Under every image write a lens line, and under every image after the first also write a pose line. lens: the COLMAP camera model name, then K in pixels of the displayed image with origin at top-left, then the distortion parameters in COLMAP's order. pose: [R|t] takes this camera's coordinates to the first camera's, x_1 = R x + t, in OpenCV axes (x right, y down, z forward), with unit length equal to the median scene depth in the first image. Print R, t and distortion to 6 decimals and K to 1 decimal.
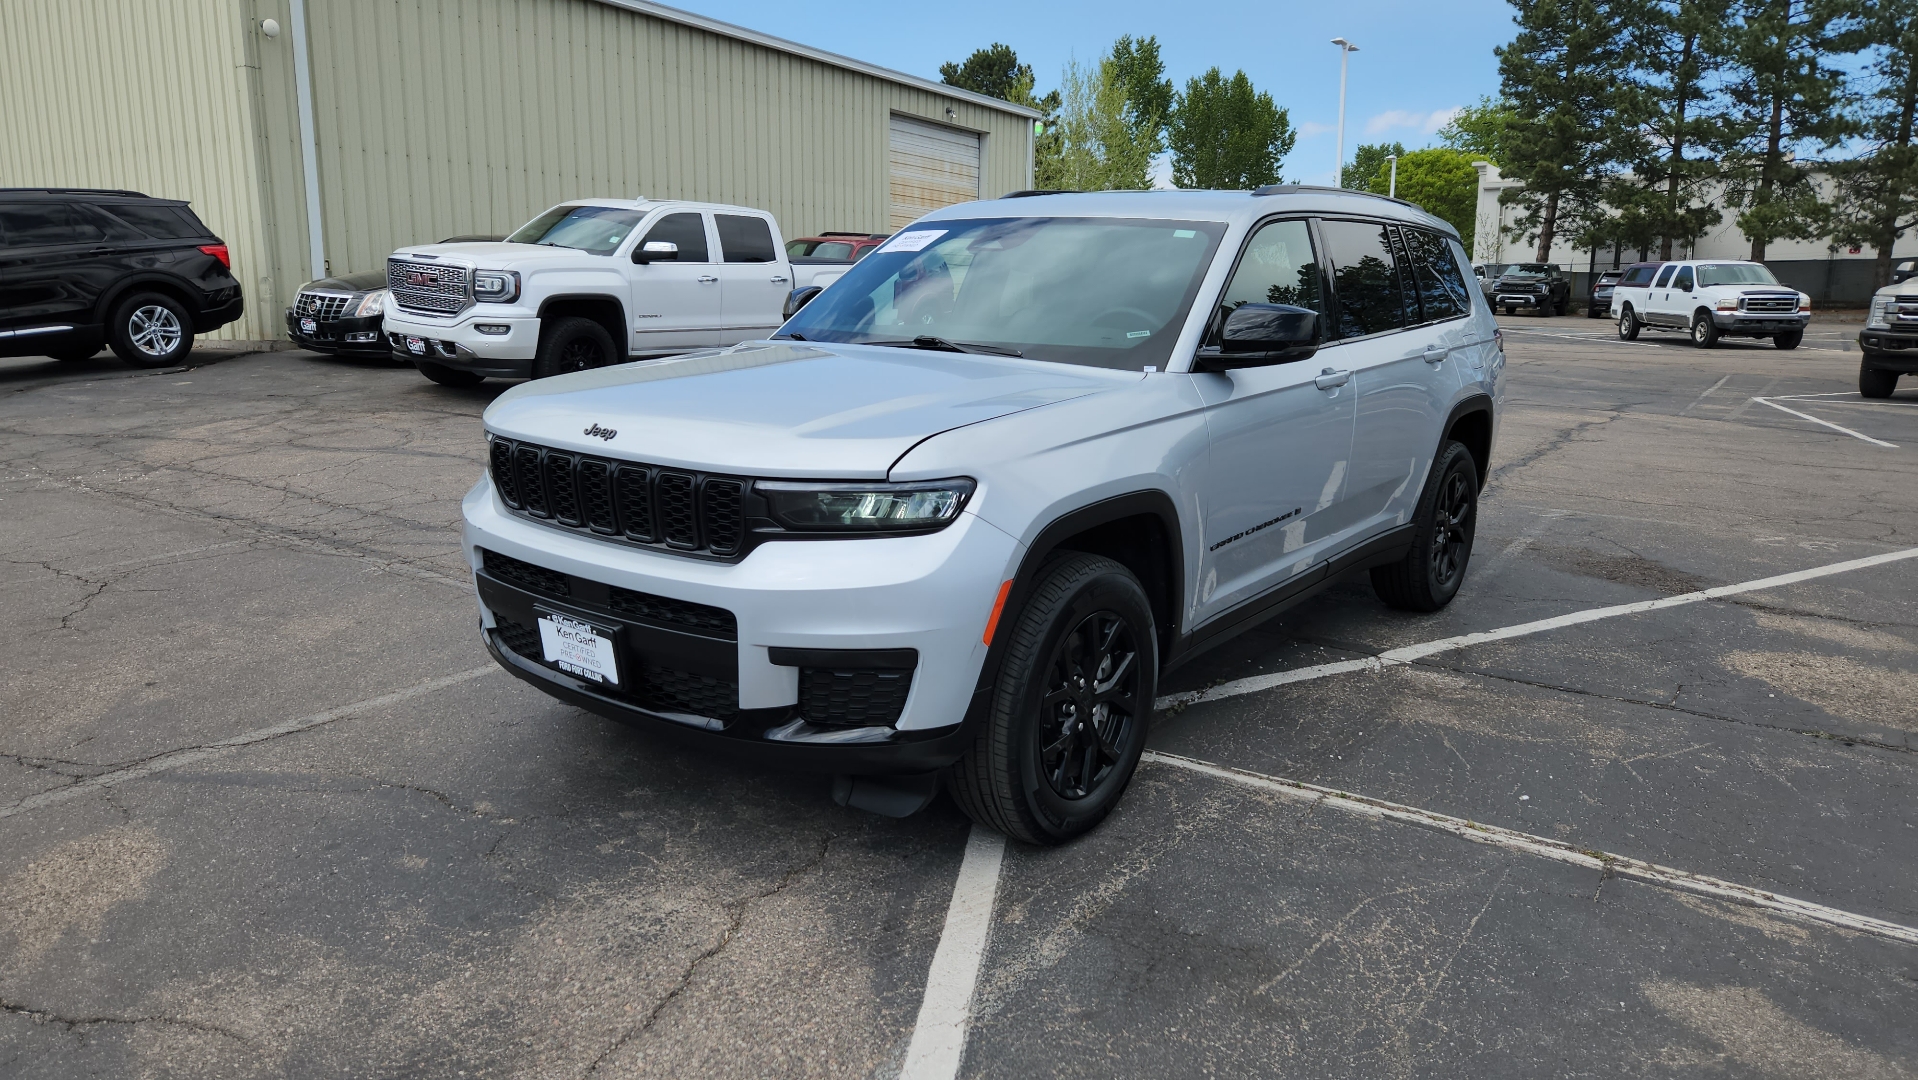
lens RADIAL K [[1280.8, 0, 927.3], [0, 1280.8, 541.0], [0, 0, 1]] dist [0.070868, -0.054603]
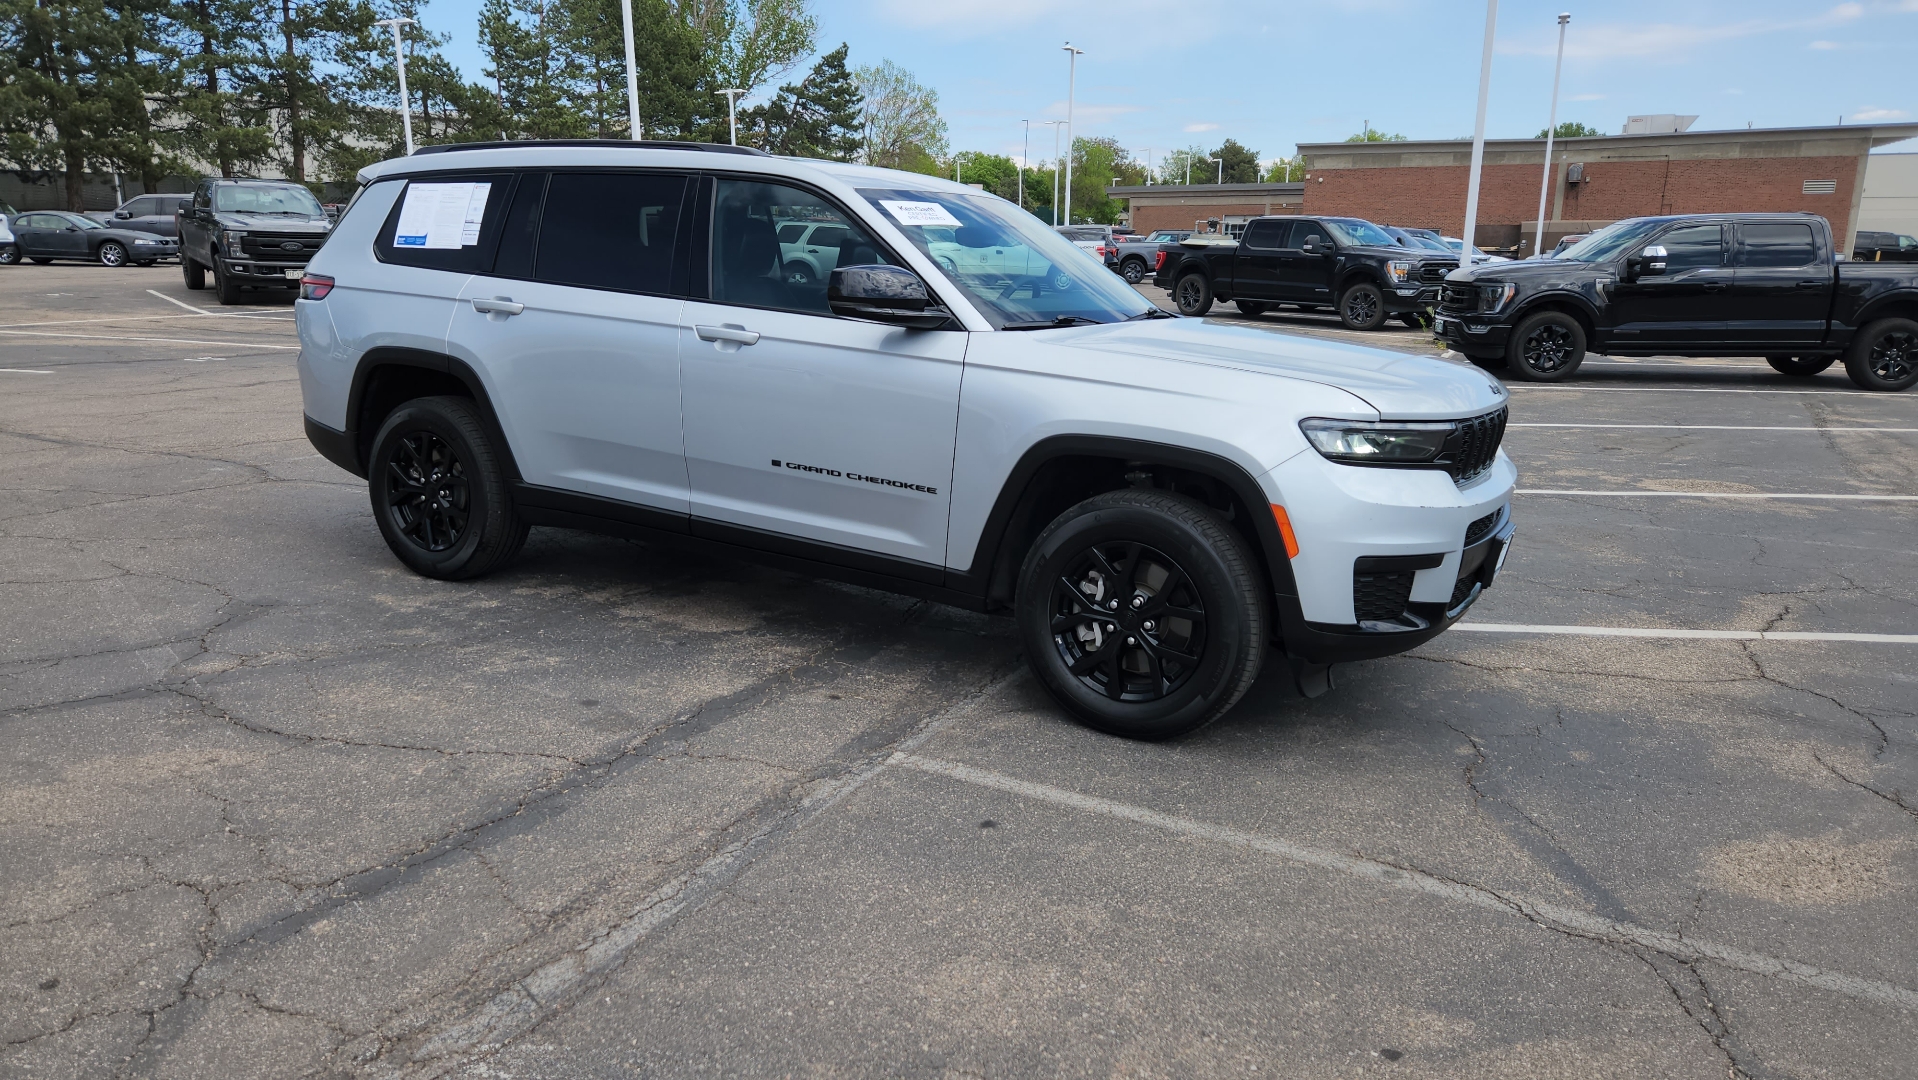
lens RADIAL K [[1278.1, 0, 936.9], [0, 1278.1, 549.9], [0, 0, 1]] dist [0.070822, -0.056347]
pose [[-0.134619, -0.247315, 0.959538, -1.003478], [0.169732, 0.948285, 0.268227, -0.257059], [-0.976252, 0.198973, -0.085680, 1.153898]]
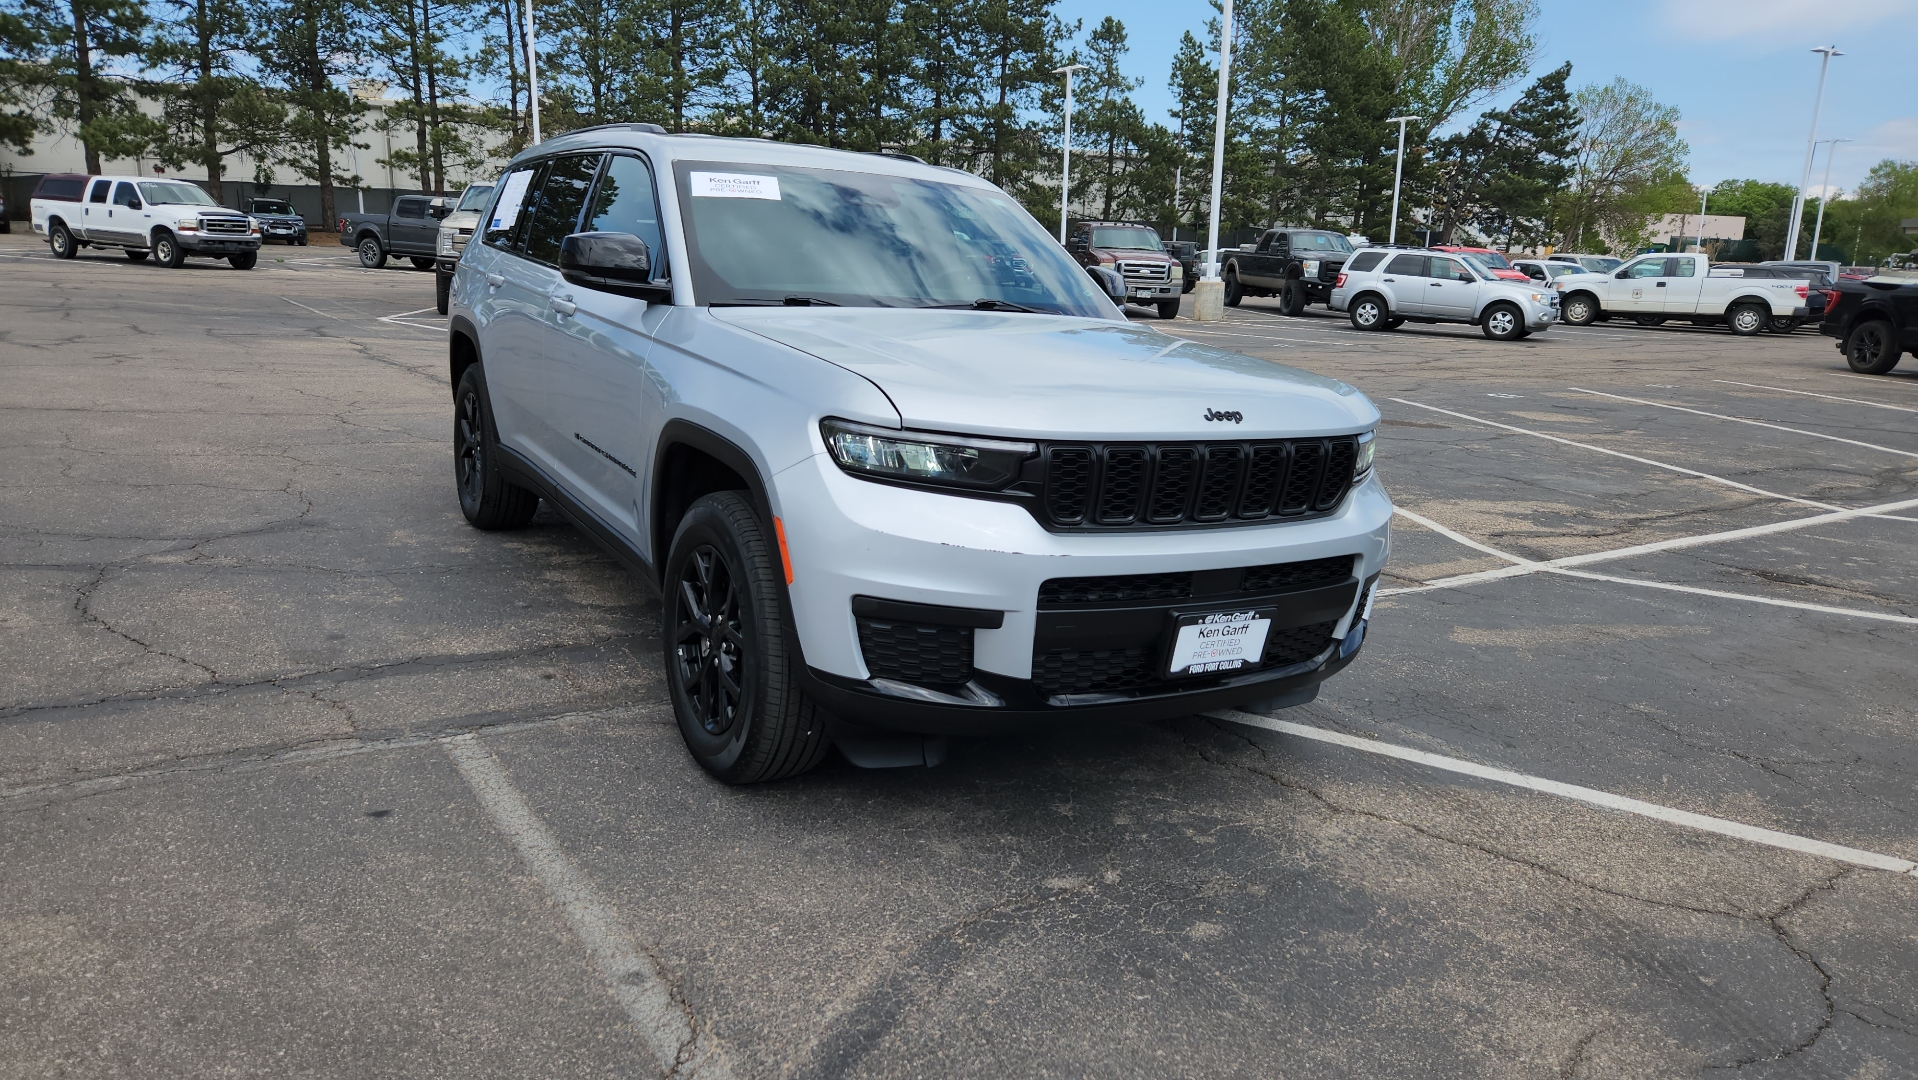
lens RADIAL K [[1278.1, 0, 942.2], [0, 1278.1, 544.9], [0, 0, 1]] dist [0.070822, -0.056347]
pose [[0.372950, -0.202389, 0.905509, -0.829936], [0.140972, 0.976951, 0.160295, -0.117902], [-0.917079, 0.067870, 0.392885, 0.558418]]
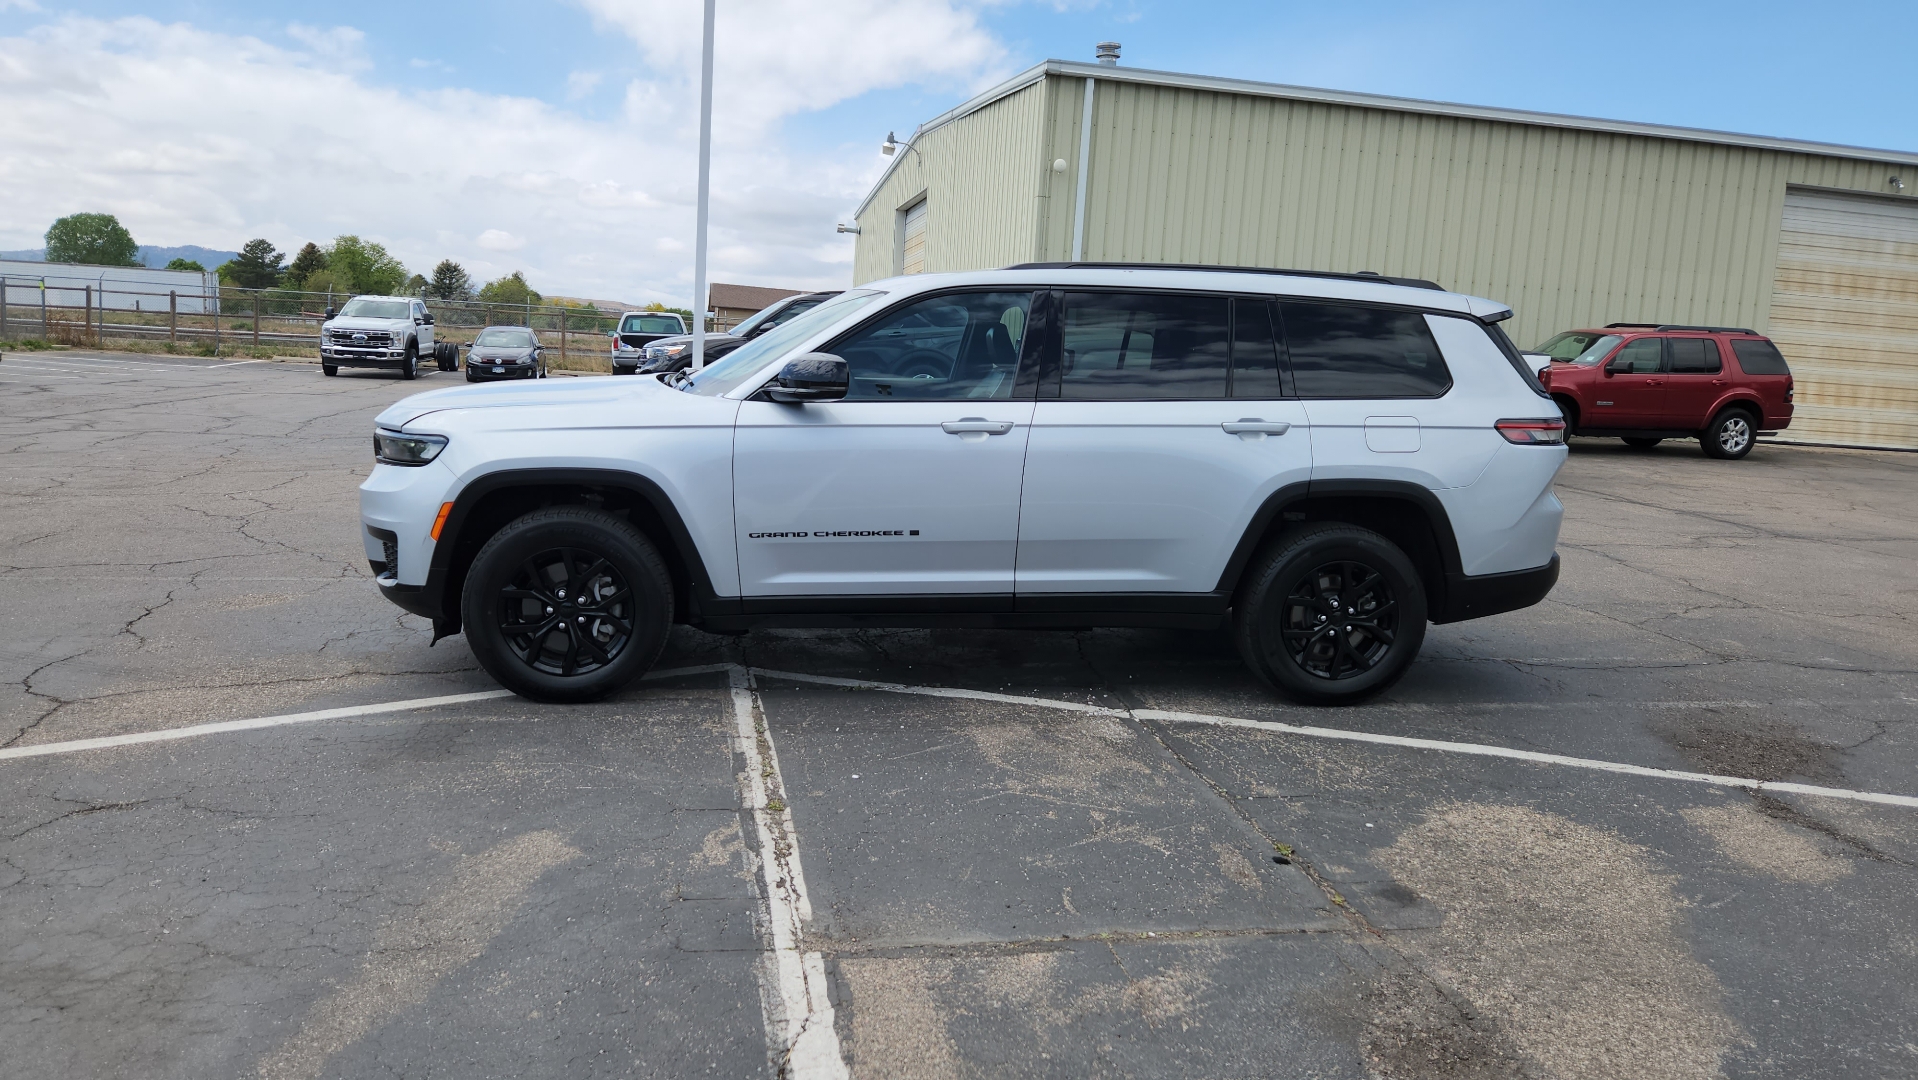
lens RADIAL K [[1280.8, 0, 927.3], [0, 1280.8, 519.3], [0, 0, 1]] dist [0.070868, -0.054603]
pose [[0.711239, 0.113830, -0.693673, 1.030351], [-0.176250, 0.984158, -0.019215, -0.013444], [0.680497, 0.135926, 0.720034, 0.155933]]
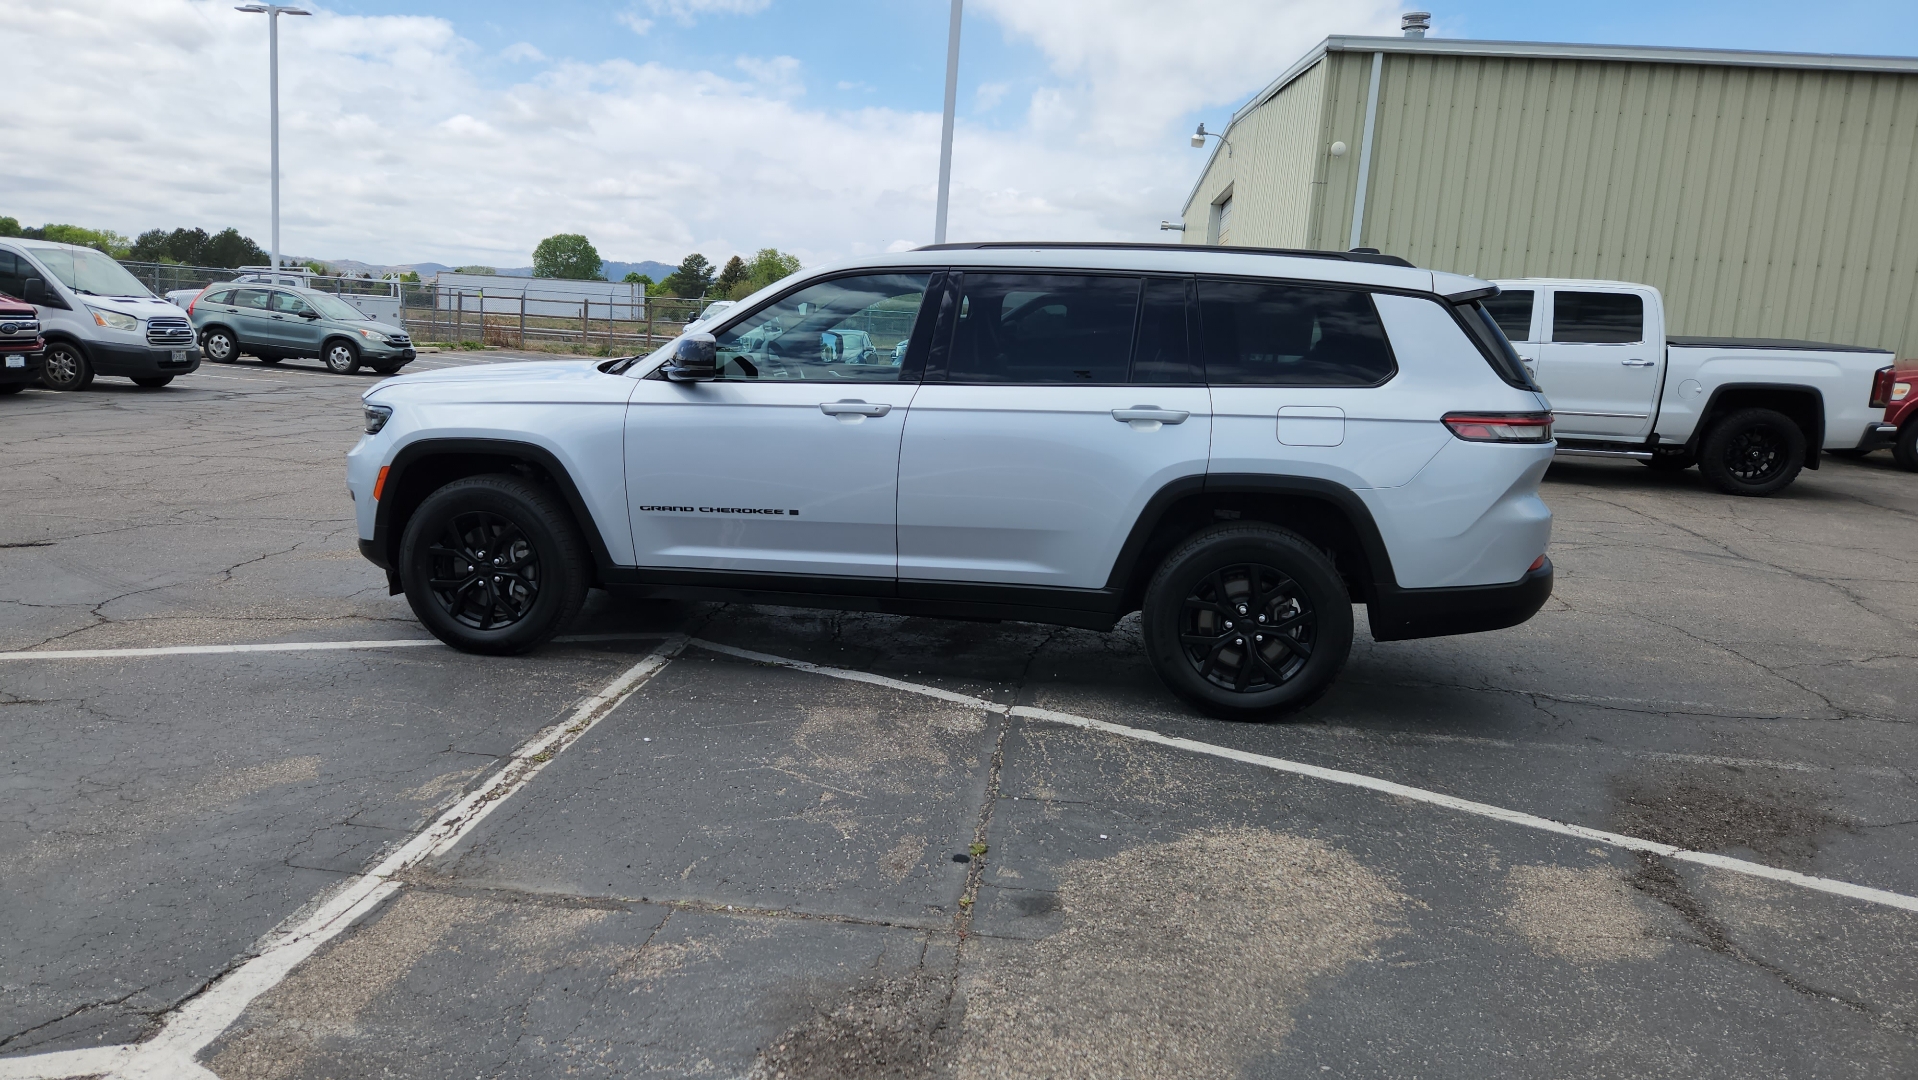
lens RADIAL K [[1281.9, 0, 922.6], [0, 1281.9, 528.4], [0, 0, 1]] dist [0.073541, -0.059454]
pose [[0.470294, 0.143288, -0.870800, 1.285797], [-0.215820, 0.975444, 0.043949, -0.080374], [0.855713, 0.167267, 0.489670, 0.490020]]
